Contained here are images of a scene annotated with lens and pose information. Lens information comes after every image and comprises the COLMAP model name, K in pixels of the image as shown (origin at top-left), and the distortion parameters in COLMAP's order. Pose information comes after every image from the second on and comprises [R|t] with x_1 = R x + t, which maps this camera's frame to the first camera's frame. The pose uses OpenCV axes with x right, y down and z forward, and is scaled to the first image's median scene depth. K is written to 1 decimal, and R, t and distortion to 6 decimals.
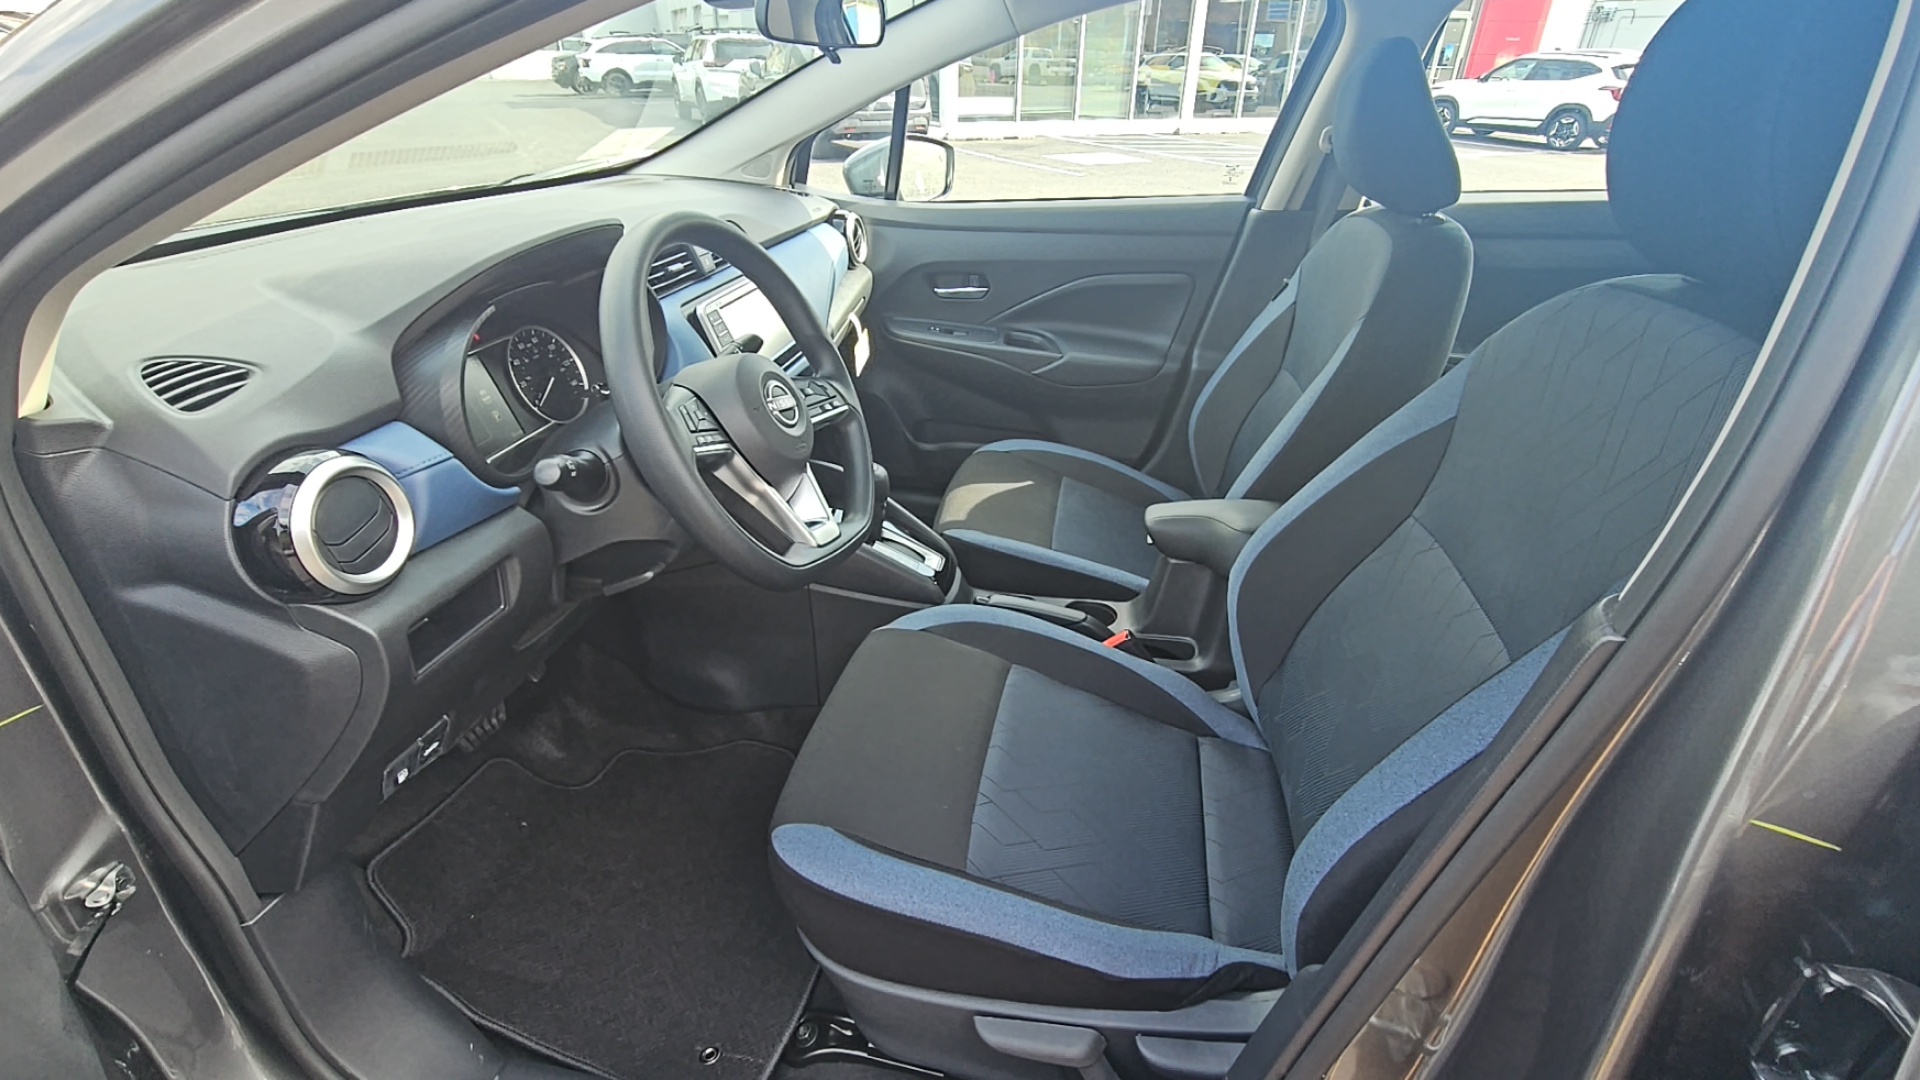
lens RADIAL K [[852.4, 0, 960.0], [0, 852.4, 540.0], [0, 0, 1]] dist [0.002405, -0.000257]
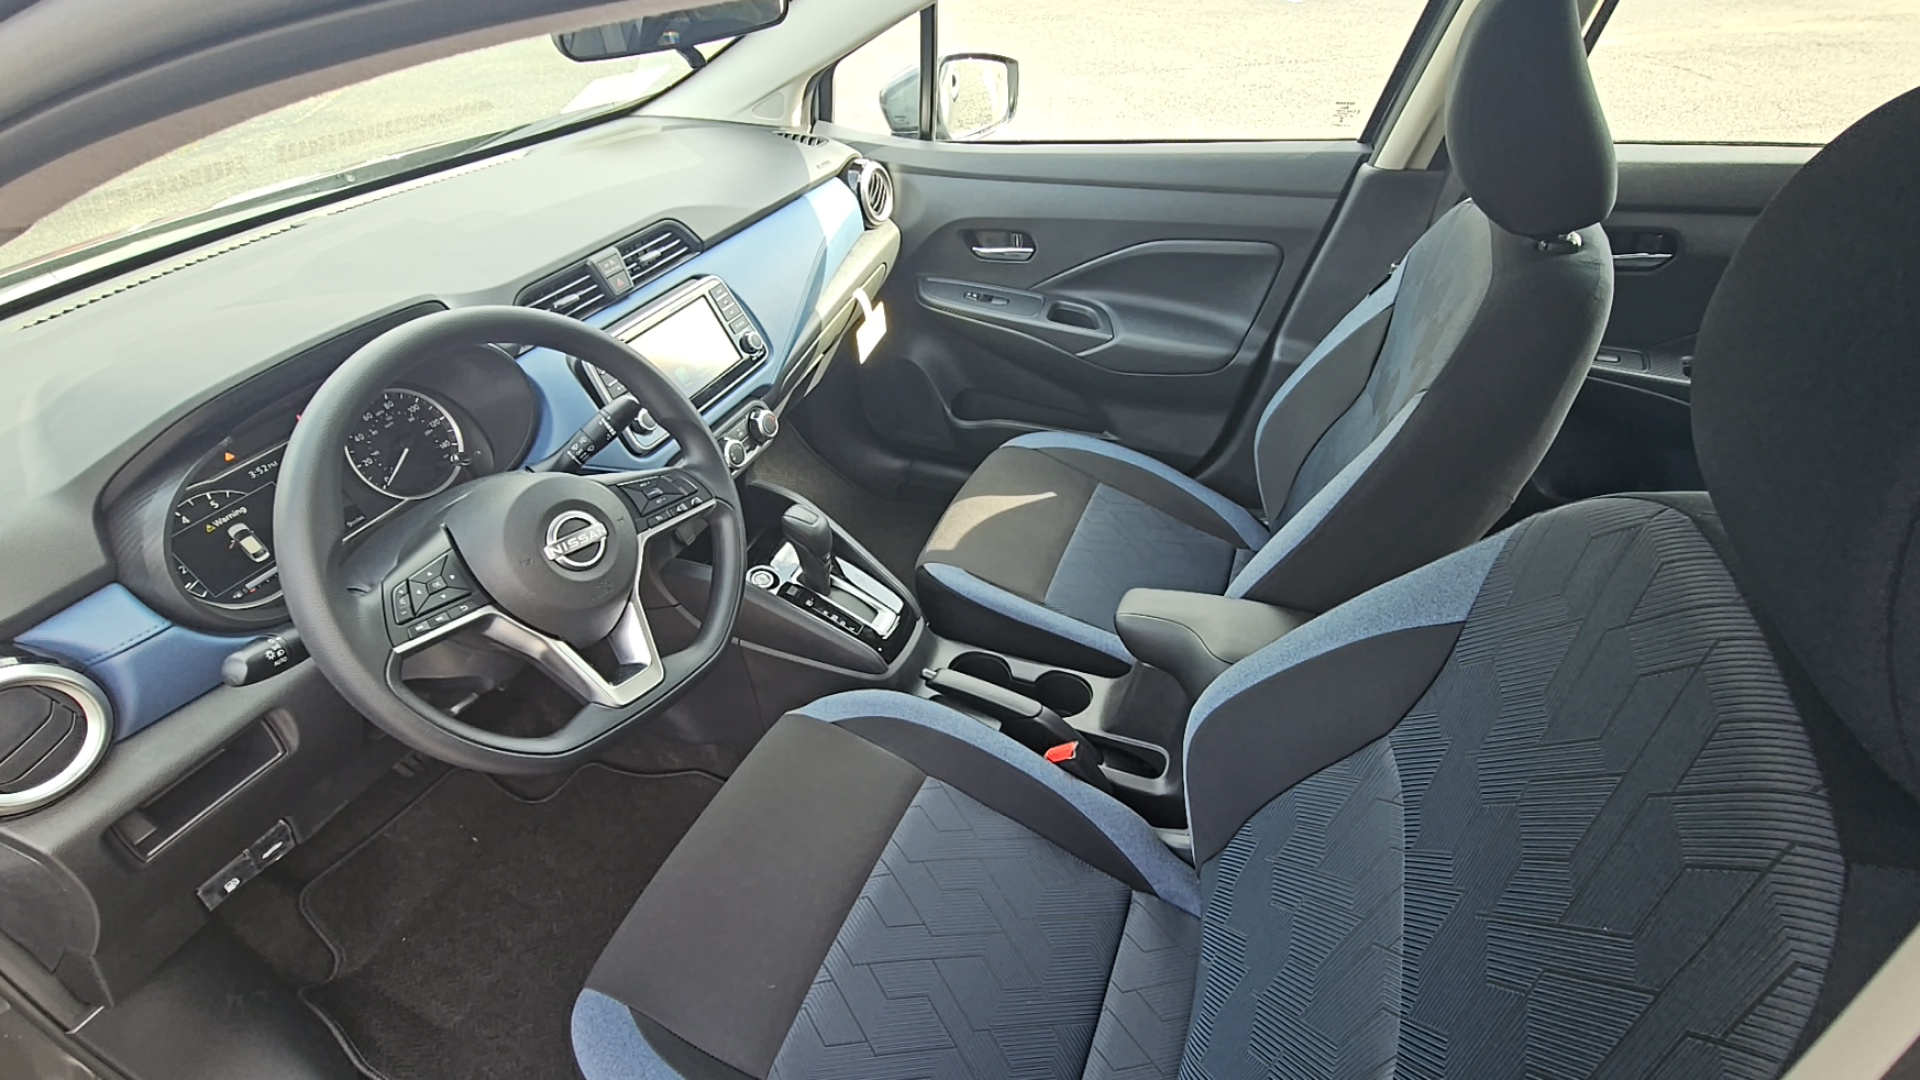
lens RADIAL K [[852.4, 0, 960.0], [0, 852.4, 540.0], [0, 0, 1]] dist [0.002405, -0.000257]
pose [[0.977489, 0.086647, -0.192372, 0.191600], [-0.054184, 0.984294, 0.168018, -0.191981], [0.203909, -0.153812, 0.966831, 0.158077]]
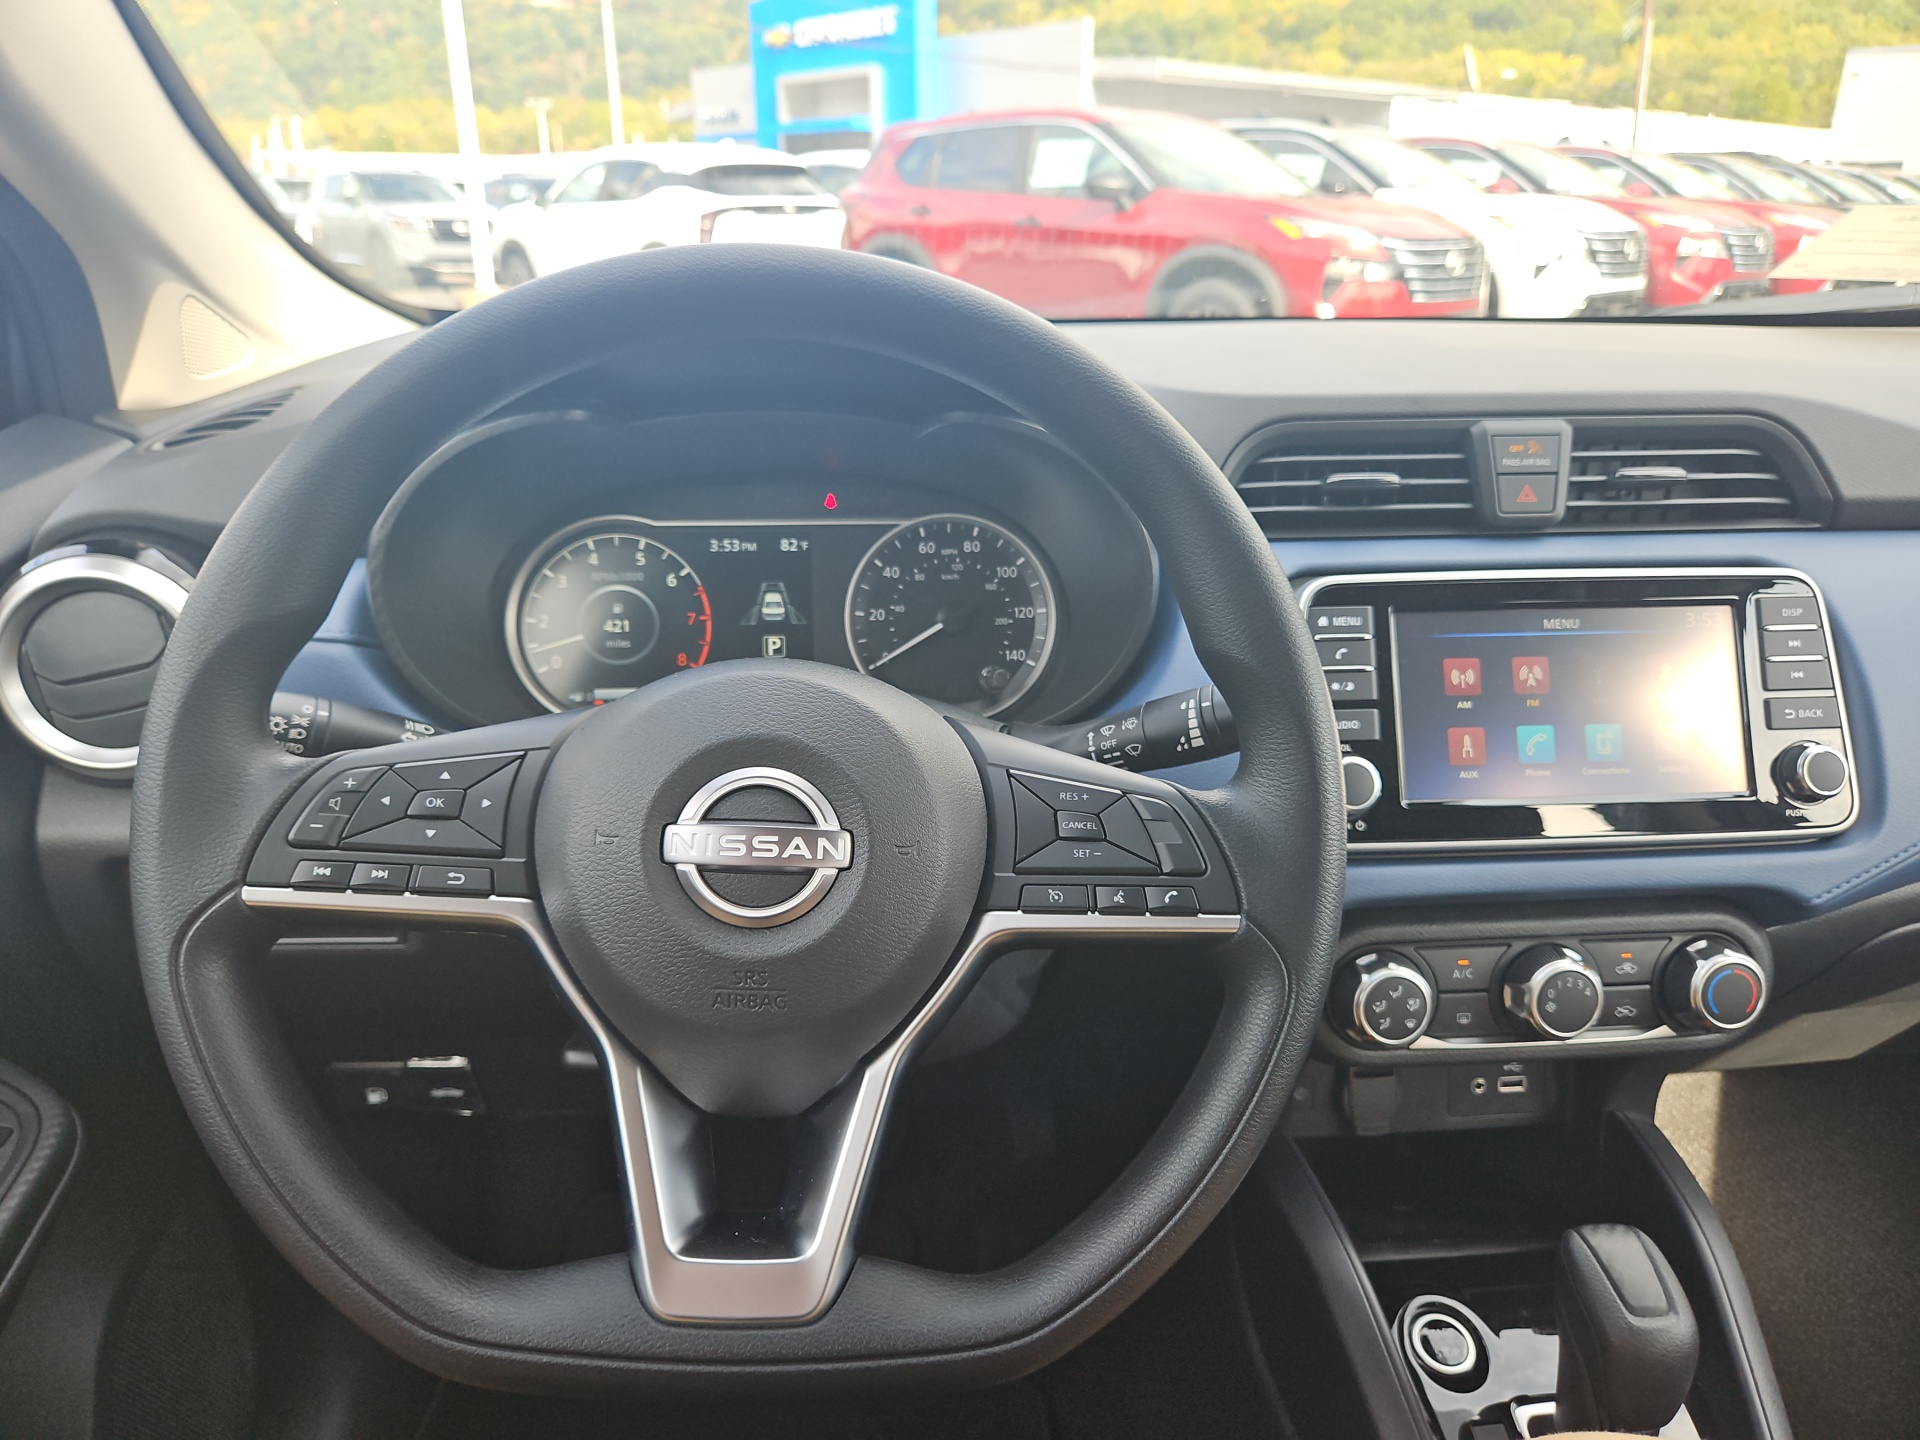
lens RADIAL K [[1271.1, 0, 960.0], [0, 1271.1, 720.0], [0, 0, 1]] dist [0.027661, -0.001809]
pose [[0.272311, 0.337461, -0.901092, 0.127943], [-0.462661, 0.867041, 0.184892, -0.192955], [0.843678, 0.366552, 0.392235, 0.515085]]
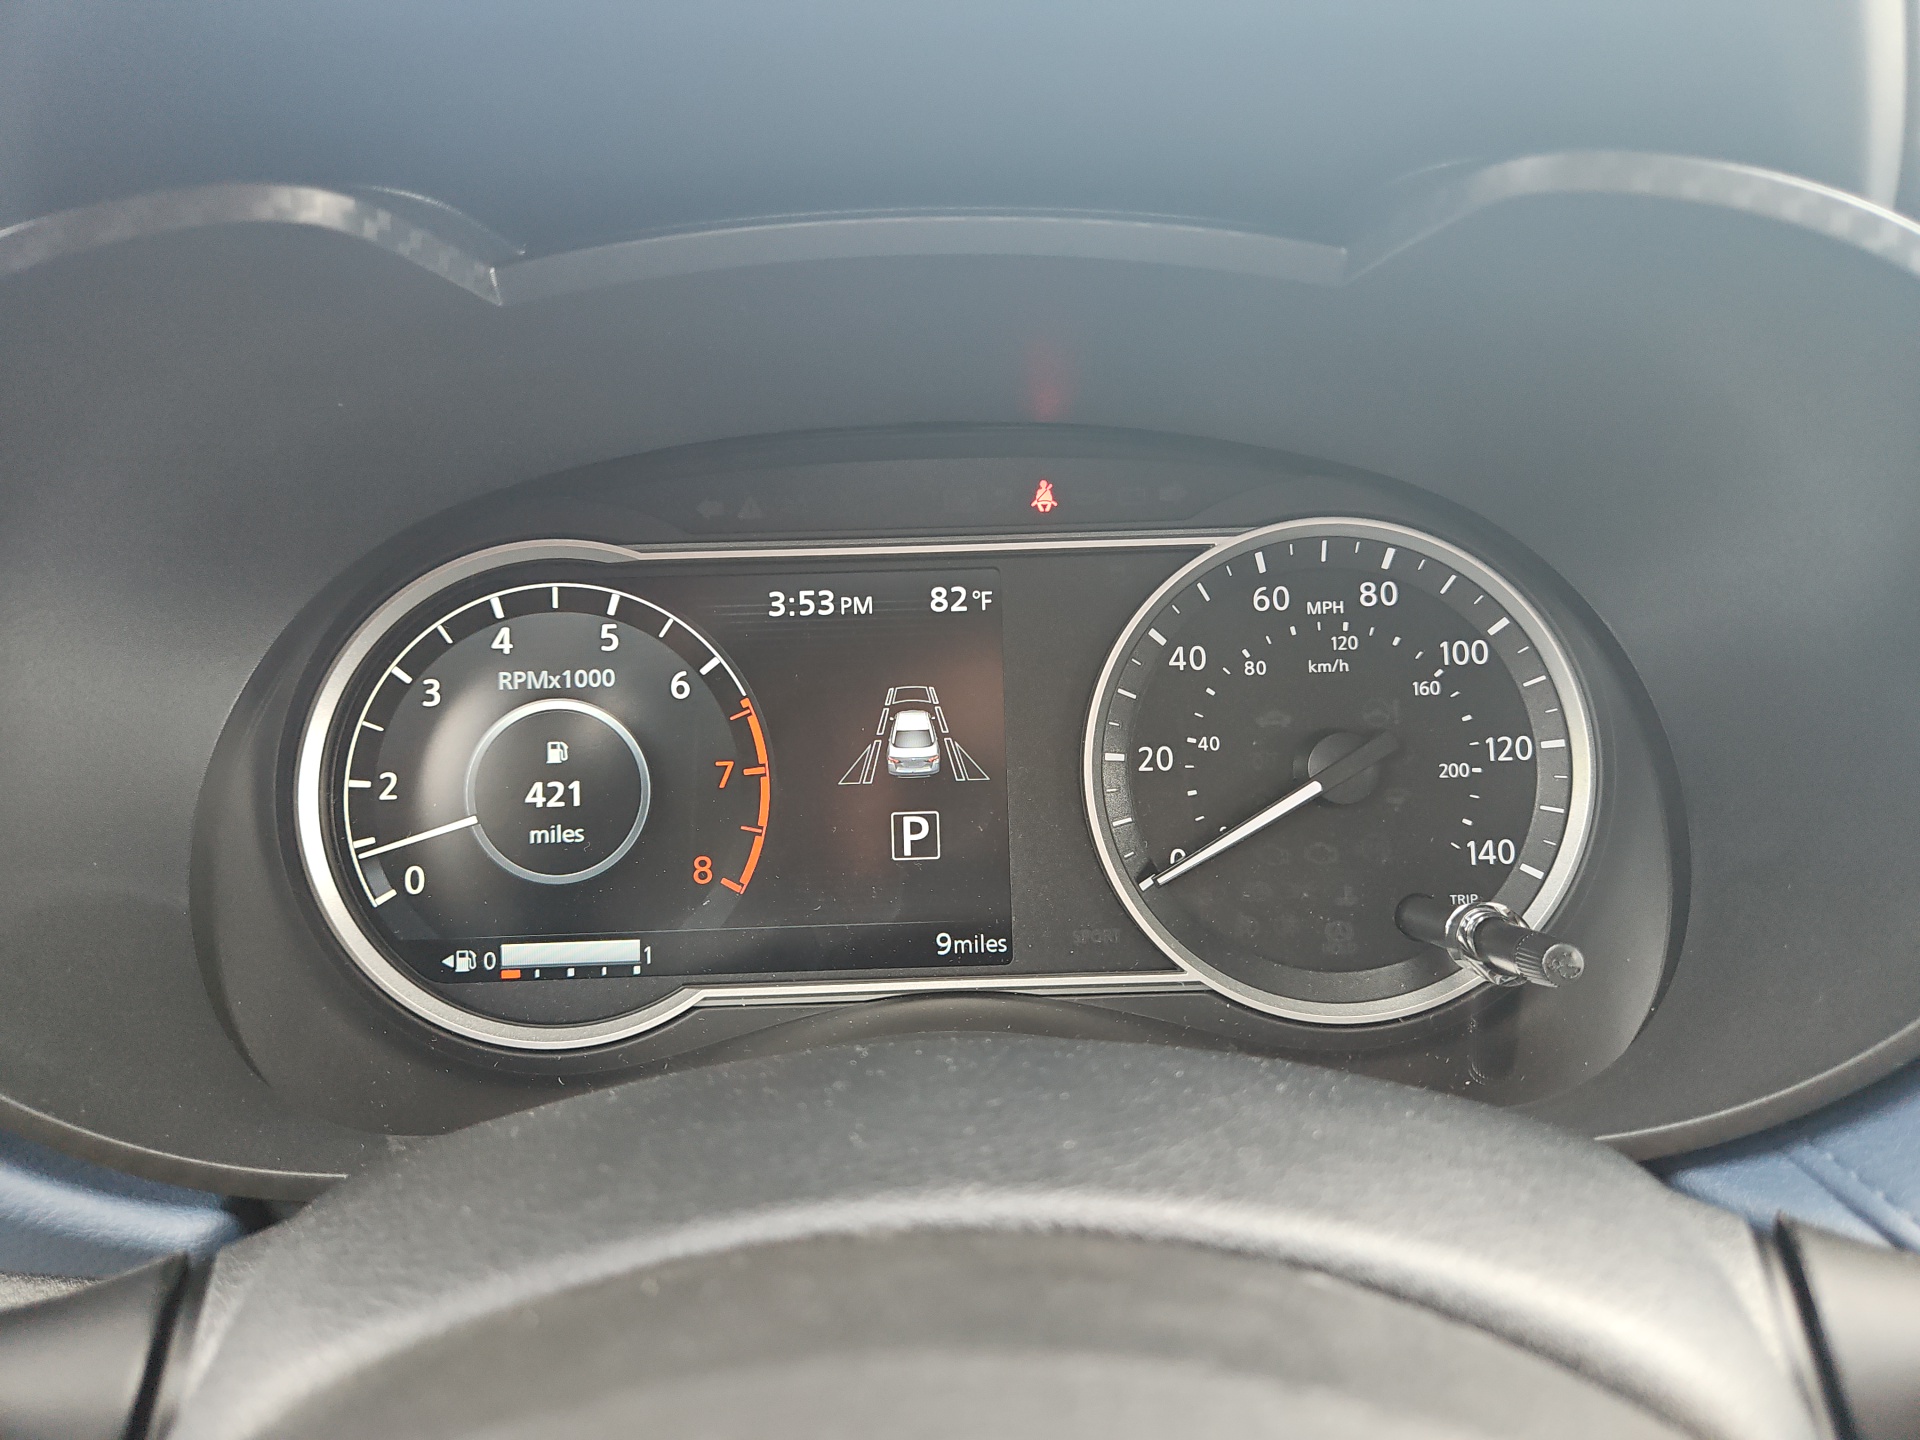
lens RADIAL K [[1271.1, 0, 960.0], [0, 1271.1, 720.0], [0, 0, 1]] dist [0.027661, -0.001809]
pose [[0.202472, 0.302657, -0.931345, -0.154910], [-0.439839, 0.877825, 0.189645, -0.153087], [0.874955, 0.371244, 0.310855, 0.571283]]
